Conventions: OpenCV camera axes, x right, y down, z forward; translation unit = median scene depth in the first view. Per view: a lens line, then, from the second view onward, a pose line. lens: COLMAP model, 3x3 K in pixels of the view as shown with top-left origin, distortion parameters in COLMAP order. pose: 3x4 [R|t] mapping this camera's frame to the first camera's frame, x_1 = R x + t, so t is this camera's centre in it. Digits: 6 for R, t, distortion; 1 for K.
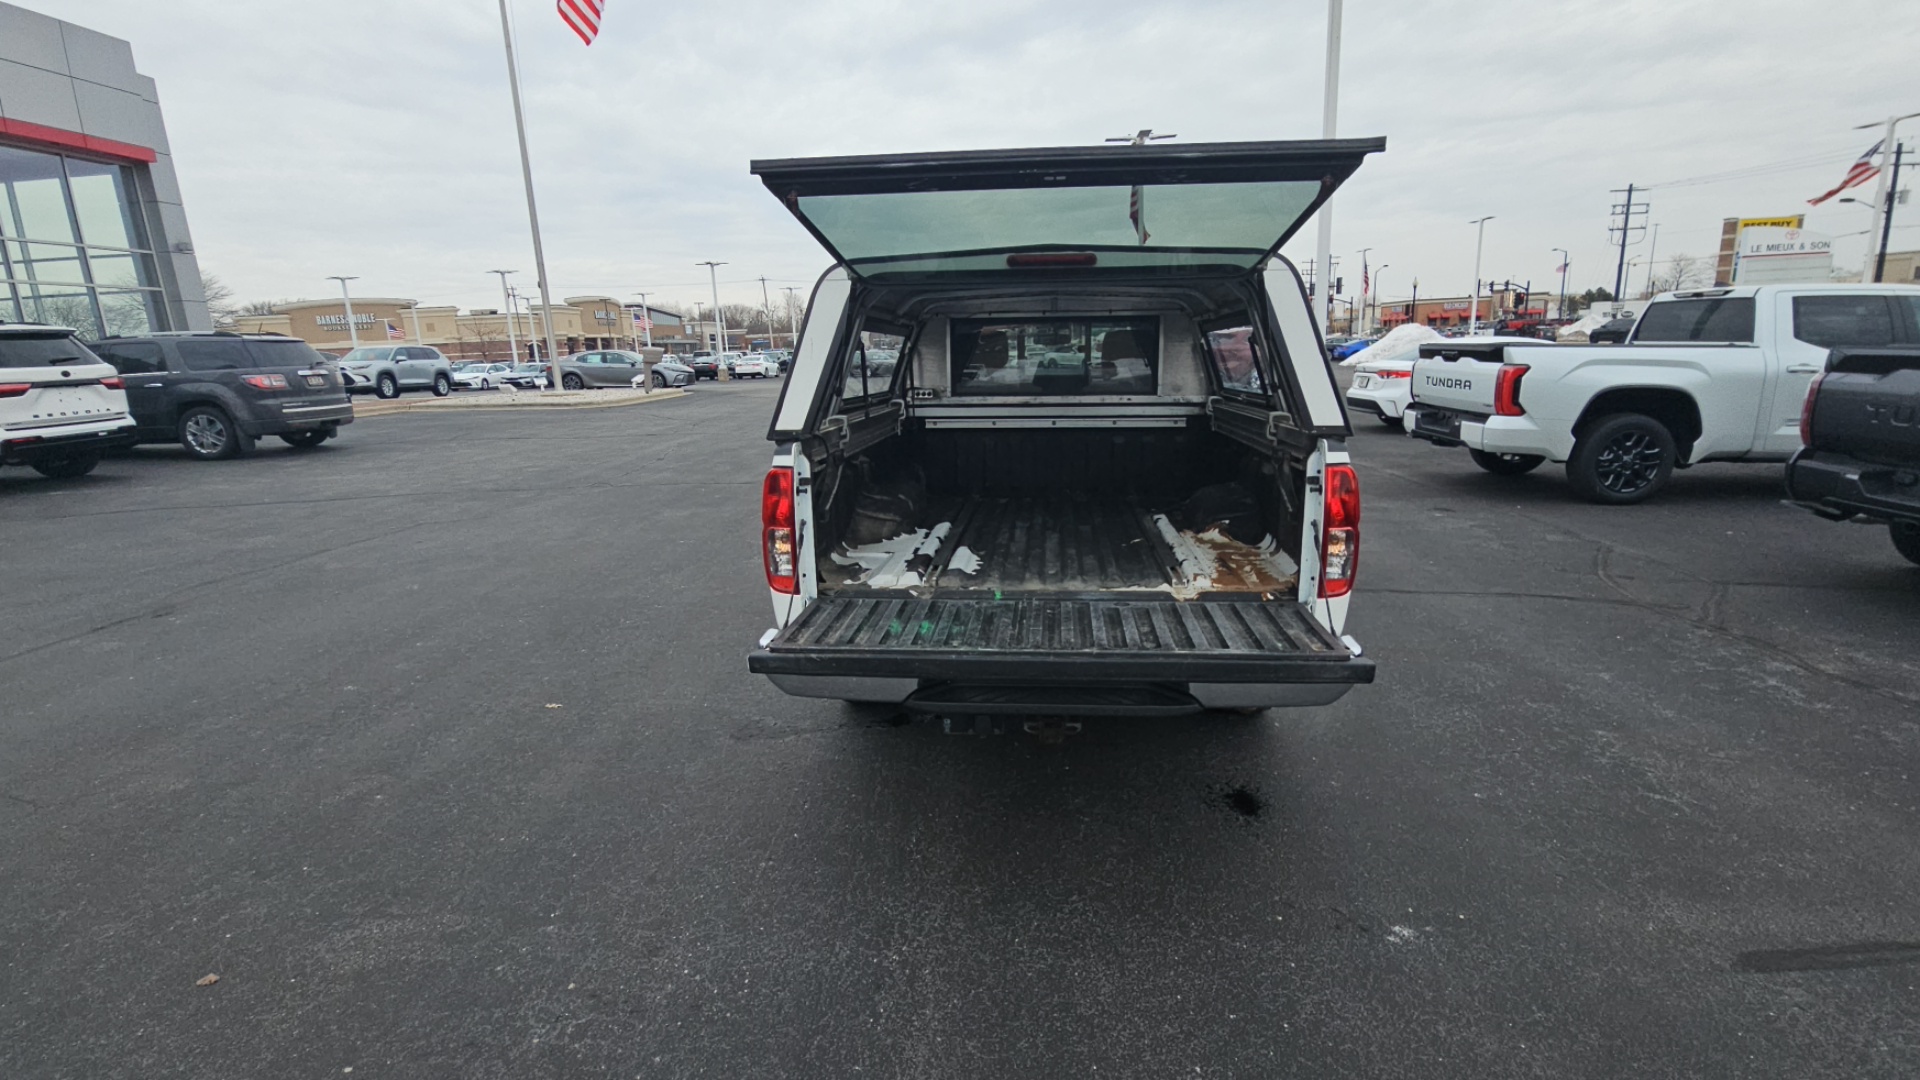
lens RADIAL K [[858.6, 0, 983.1], [0, 858.6, 549.8], [0, 0, 1]] dist [0.008611, -0.006413]
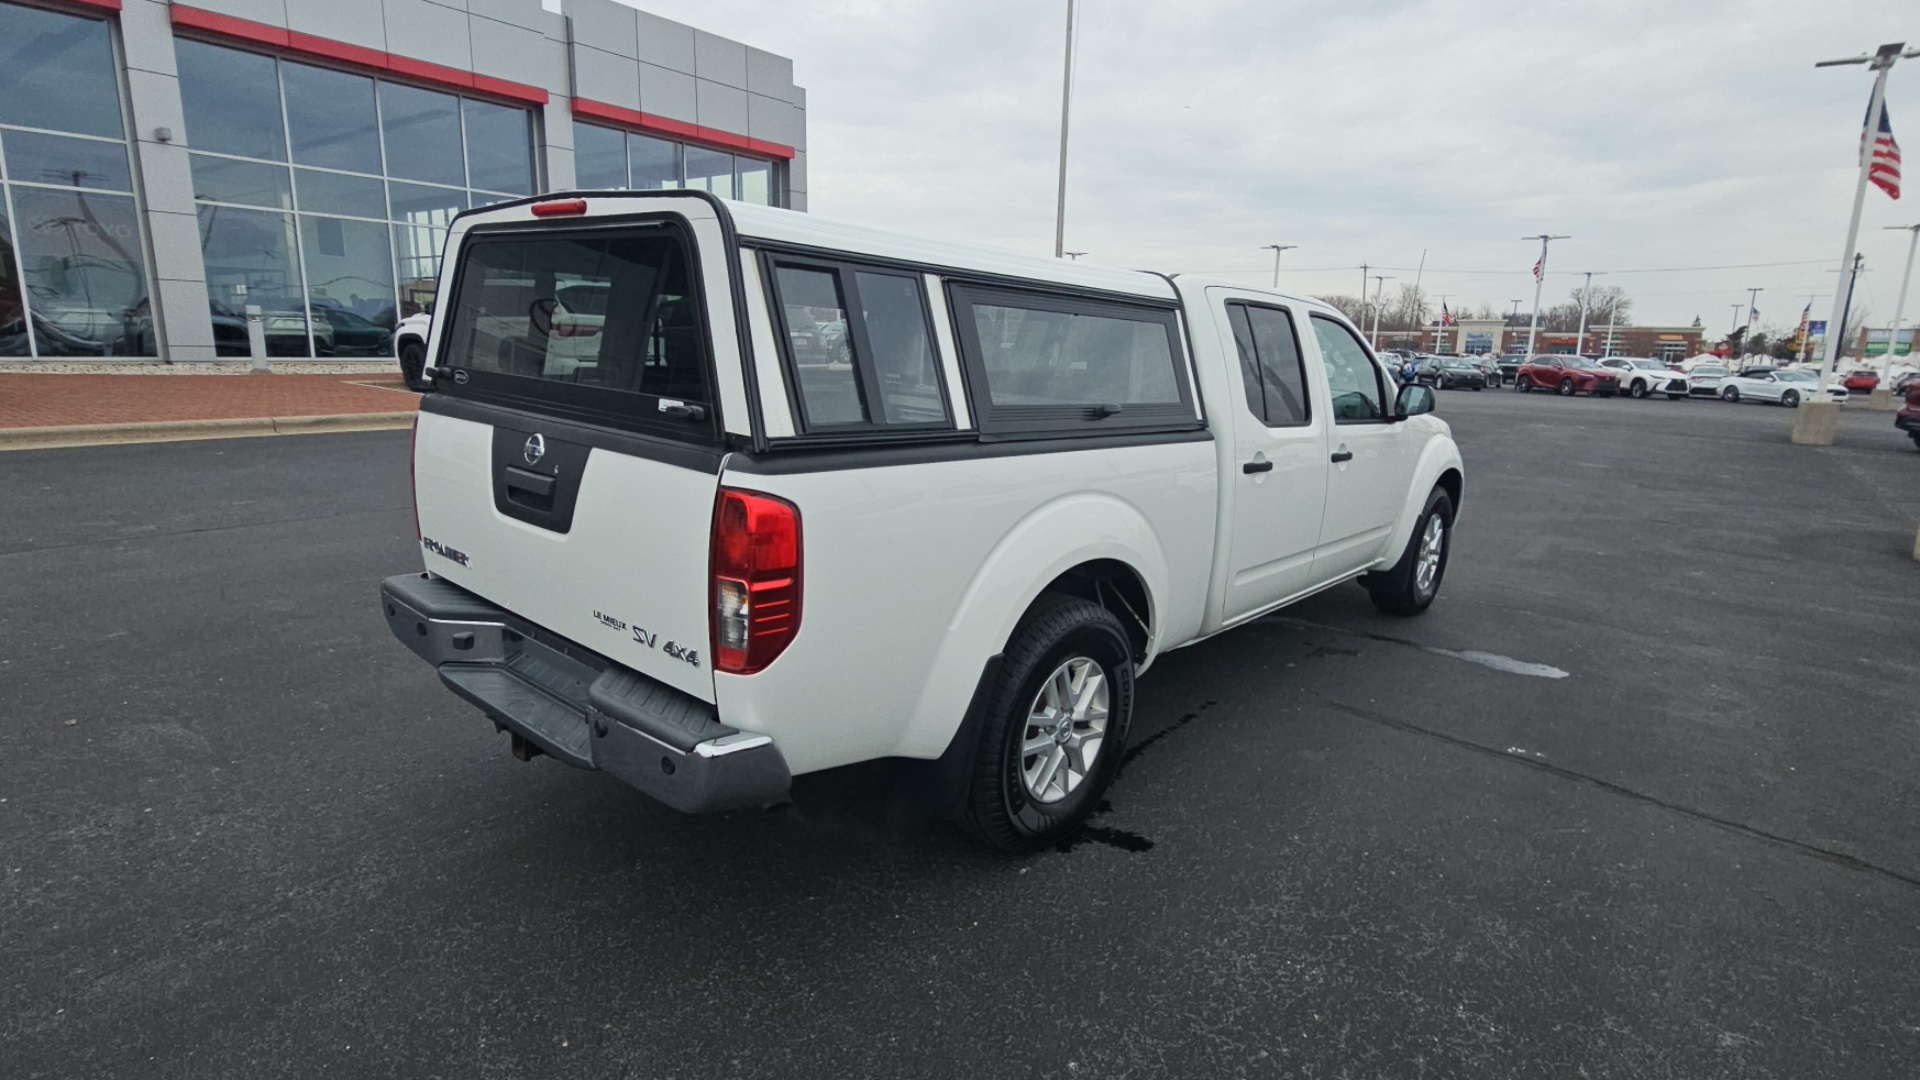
lens RADIAL K [[968.8, 0, 980.8], [0, 968.8, 555.0], [0, 0, 1]] dist [0.006725, -0.004612]
pose [[0.810139, 0.184915, -0.556311, 0.187882], [-0.193370, 0.980130, 0.044192, -0.021340], [0.553429, 0.071772, 0.829798, 0.078648]]
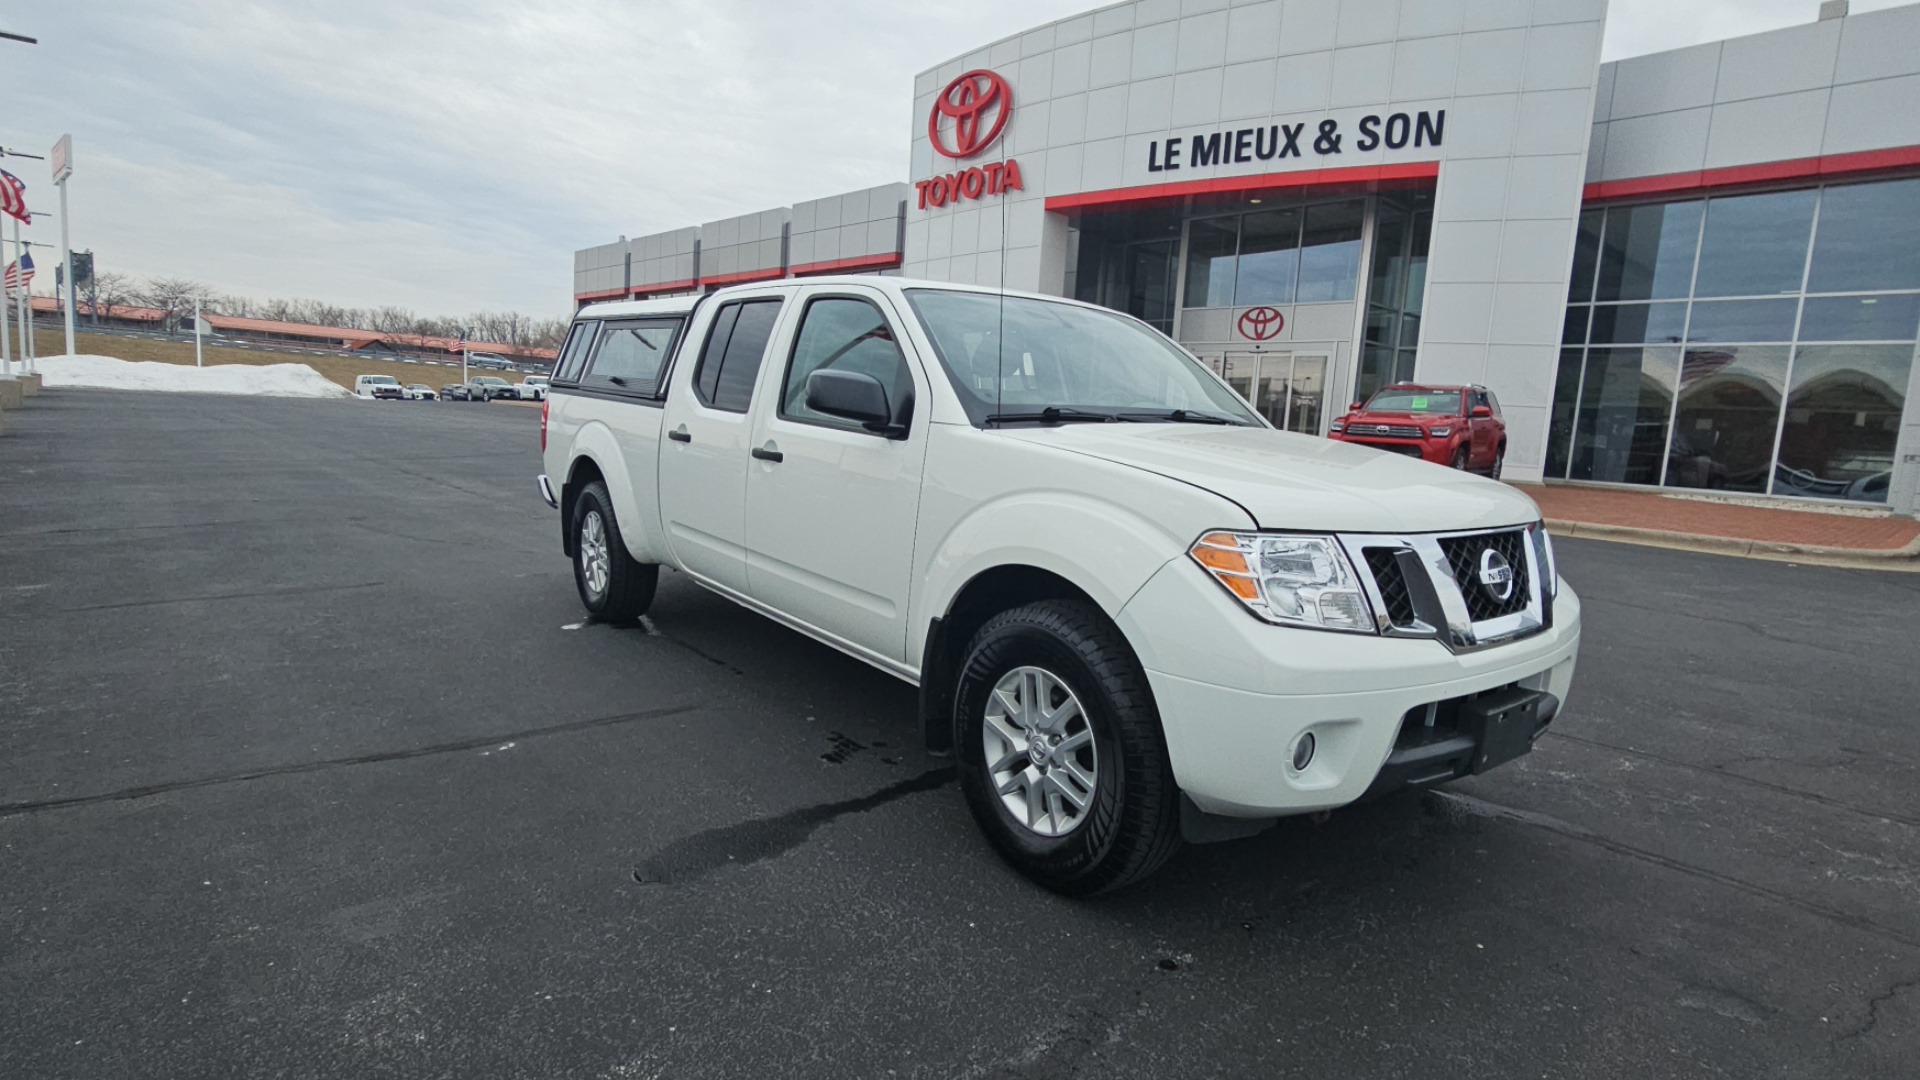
lens RADIAL K [[968.8, 0, 974.5], [0, 968.8, 534.5], [0, 0, 1]] dist [0.006725, -0.004612]
pose [[-0.728797, 0.072416, -0.680889, 0.247532], [-0.196009, 0.930715, 0.308787, -0.137804], [0.656075, 0.358504, -0.664109, 0.638362]]
